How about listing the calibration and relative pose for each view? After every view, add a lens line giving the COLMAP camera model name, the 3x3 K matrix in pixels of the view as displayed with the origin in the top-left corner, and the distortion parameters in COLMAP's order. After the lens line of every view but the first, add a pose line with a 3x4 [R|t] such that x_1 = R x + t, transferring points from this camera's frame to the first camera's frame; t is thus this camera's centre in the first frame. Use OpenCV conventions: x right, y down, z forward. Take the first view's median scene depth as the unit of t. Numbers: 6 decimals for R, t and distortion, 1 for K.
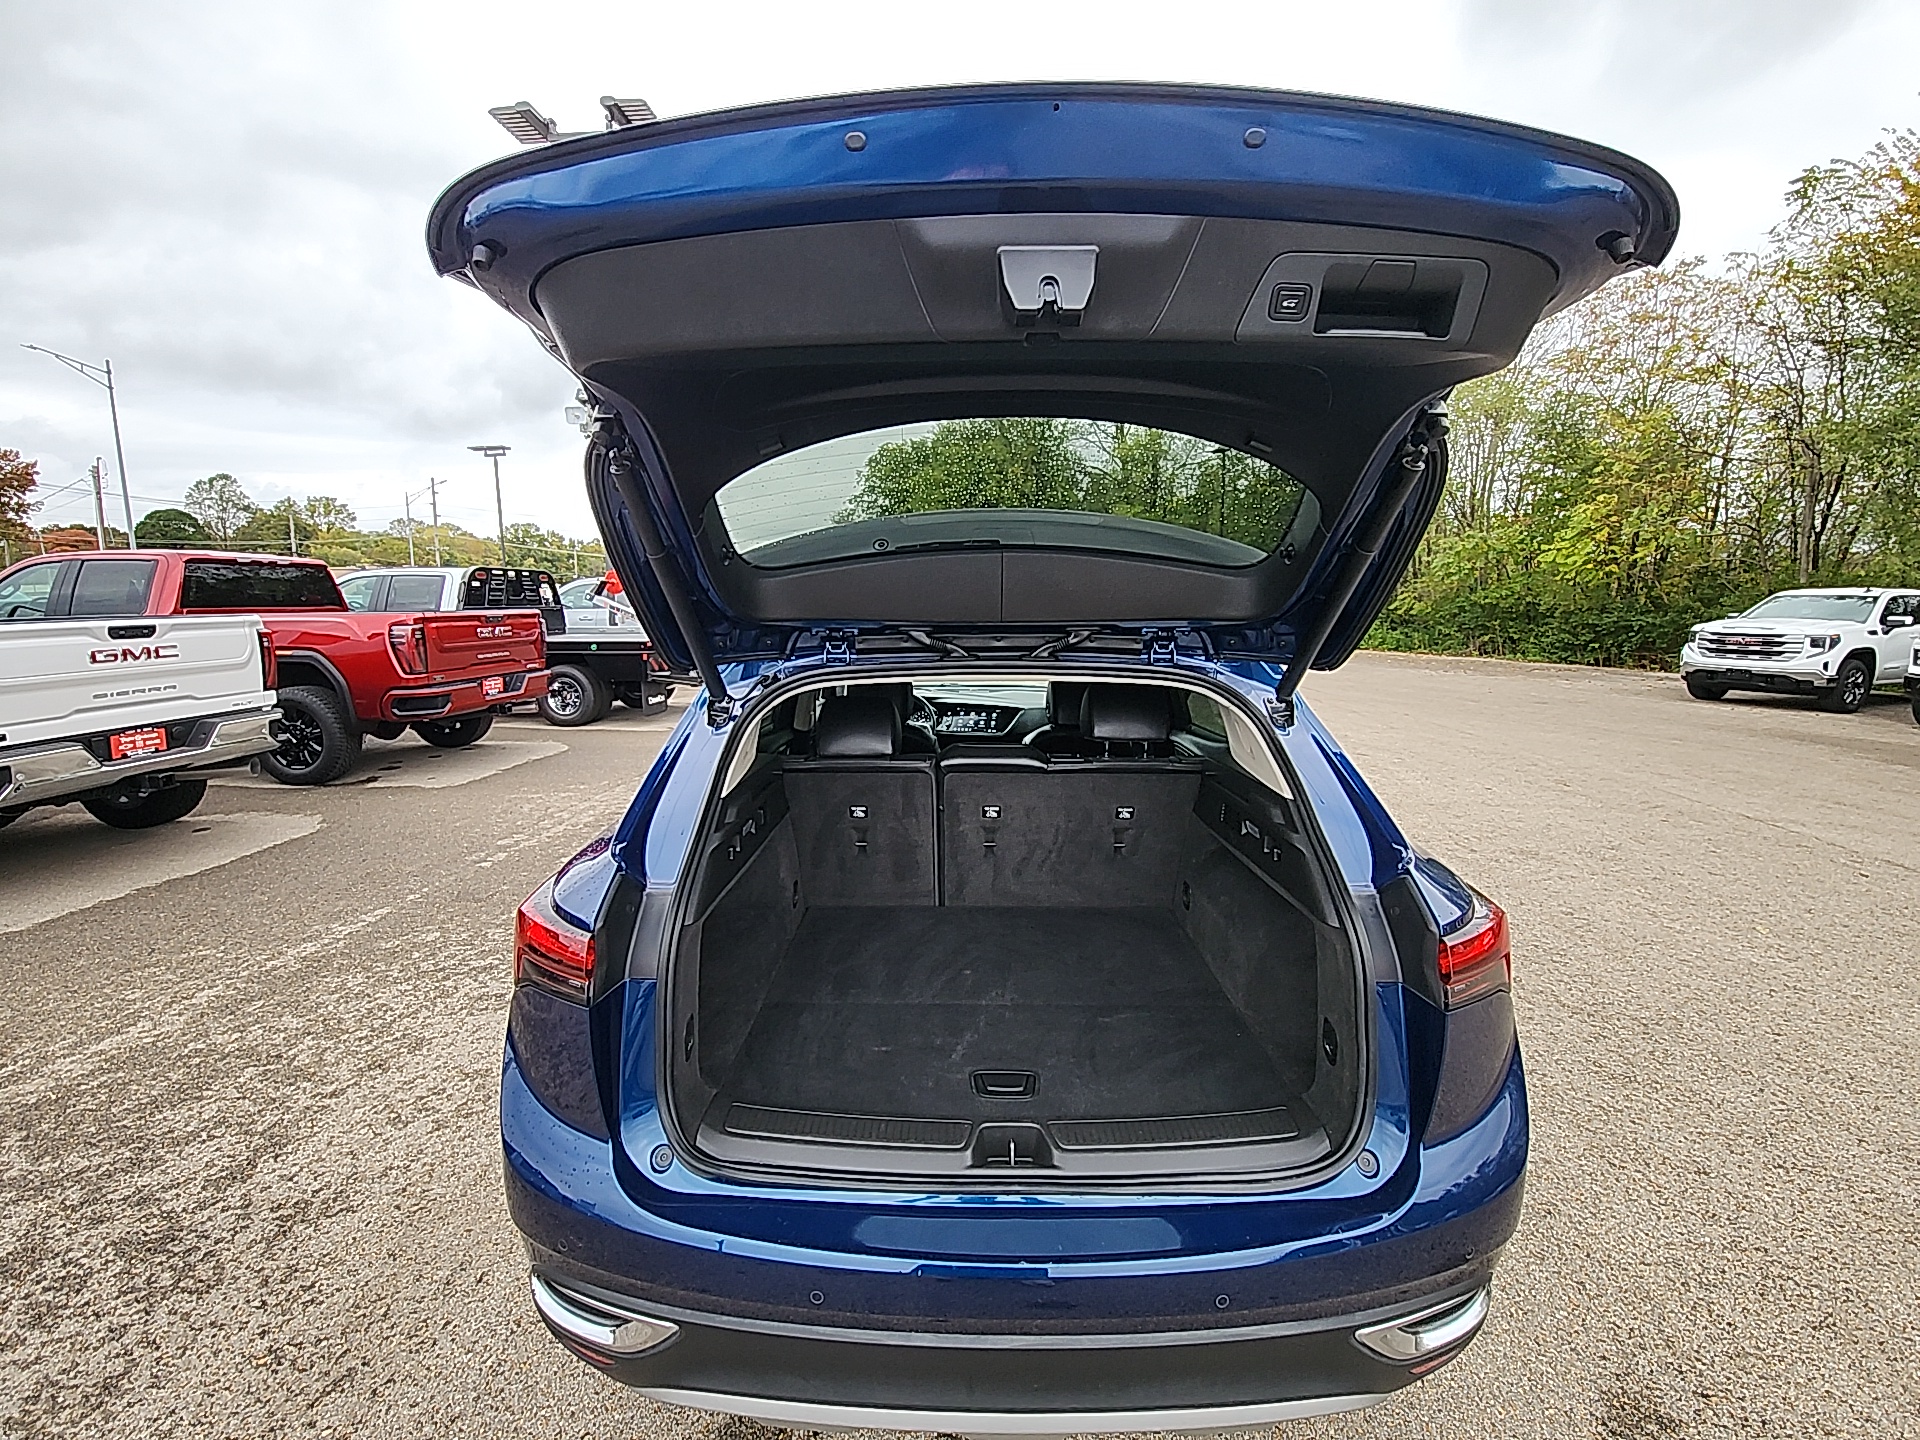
lens RADIAL K [[773.3, 0, 955.6], [0, 773.3, 707.9], [0, 0, 1]] dist [0.016260, -0.011038]
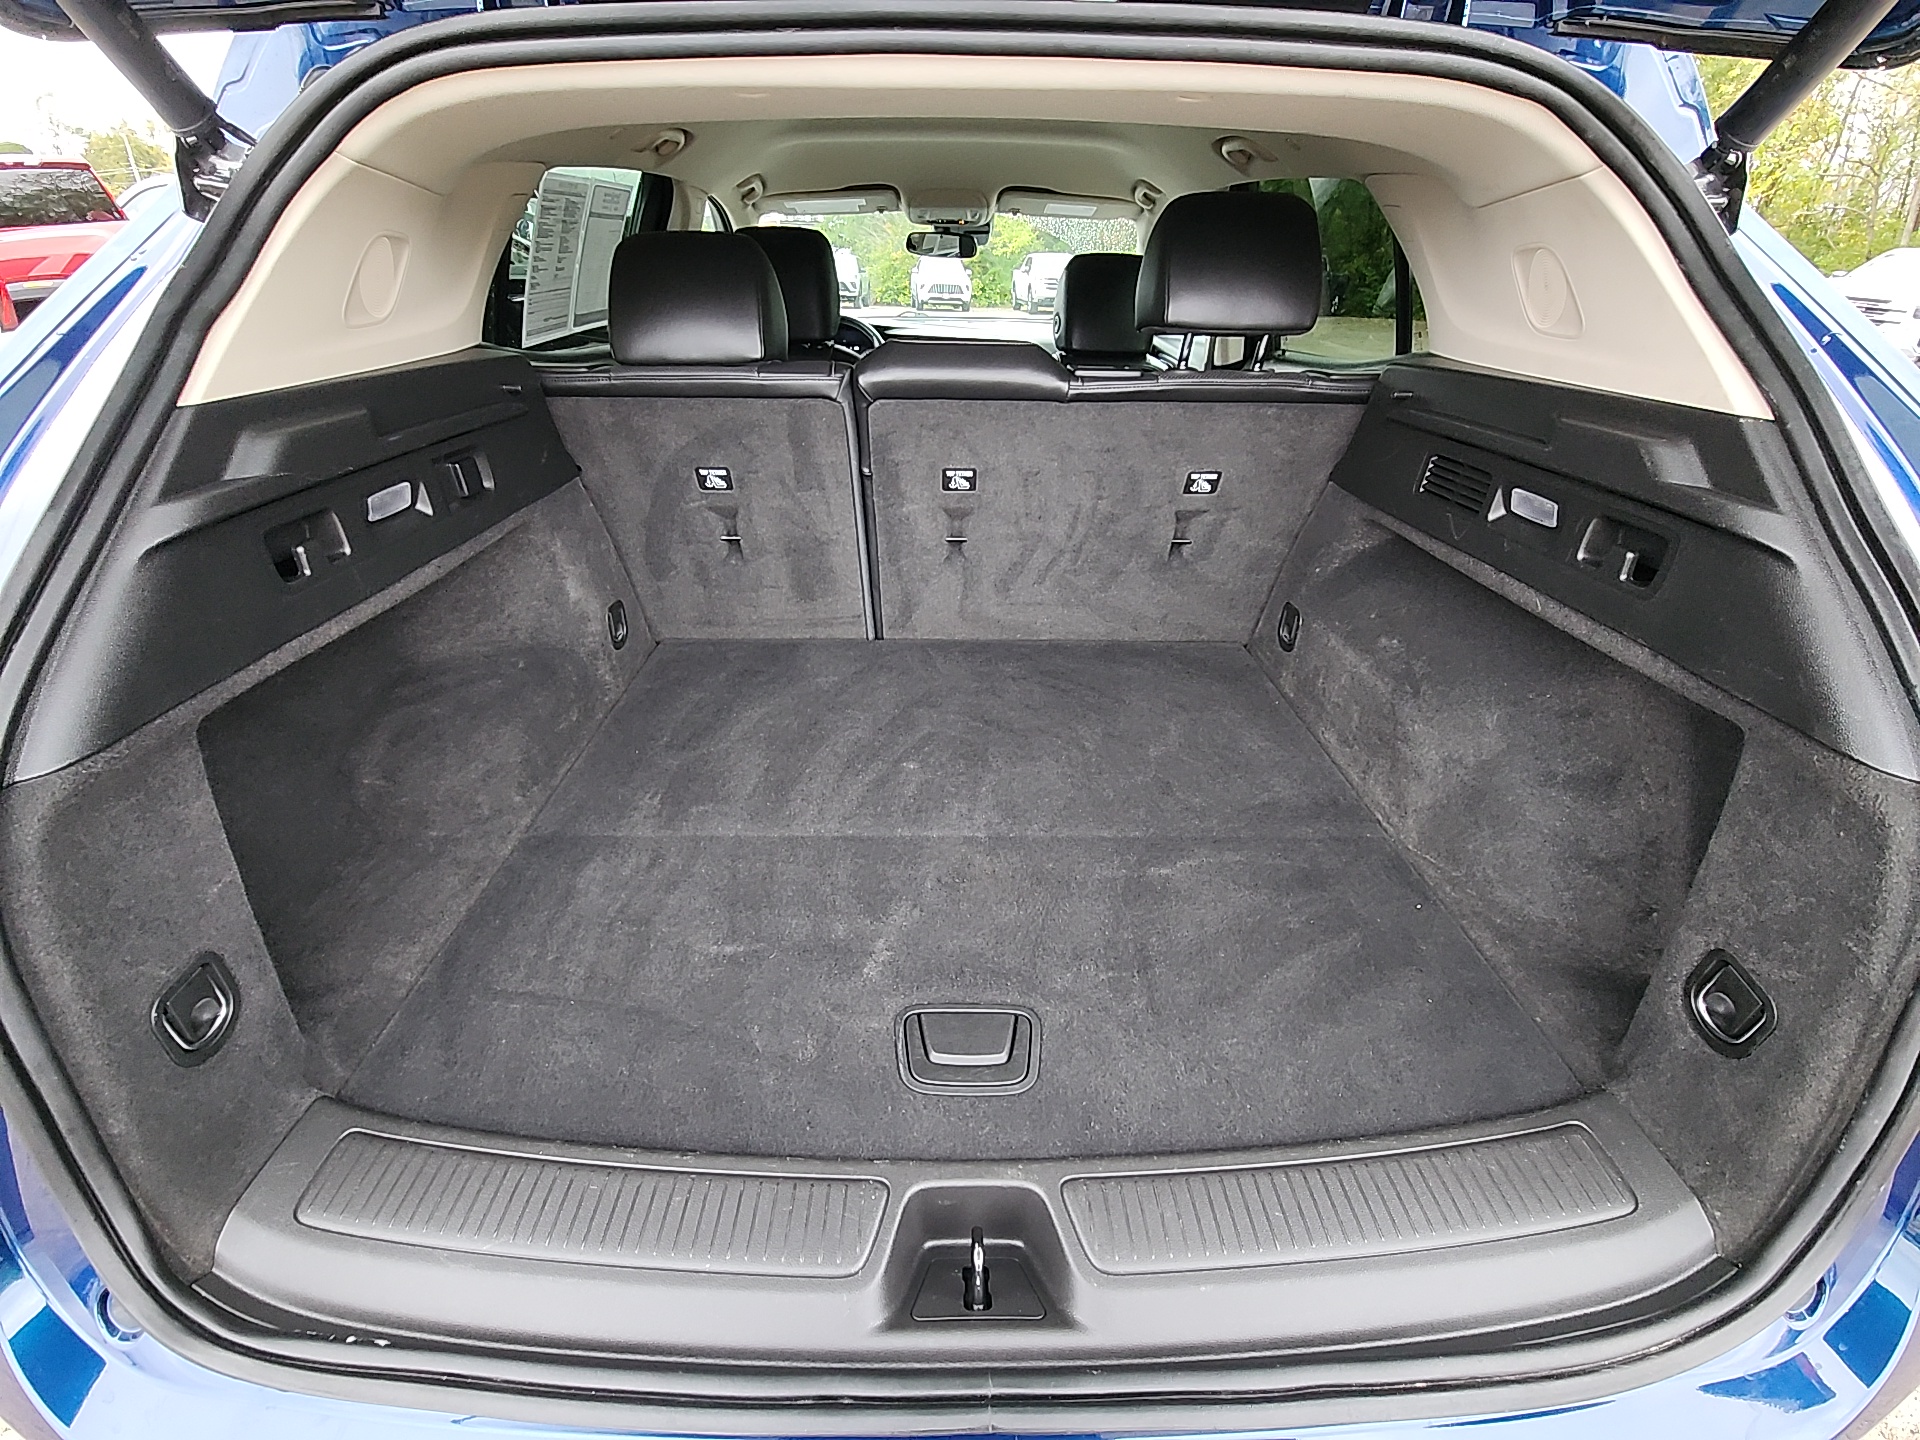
lens RADIAL K [[773.3, 0, 956.2], [0, 773.3, 697.0], [0, 0, 1]] dist [0.016260, -0.011038]
pose [[0.999676, -0.001568, 0.025388, 0.031411], [-0.007863, 0.930161, 0.367069, 0.078491], [-0.024190, -0.367150, 0.929847, 0.446941]]
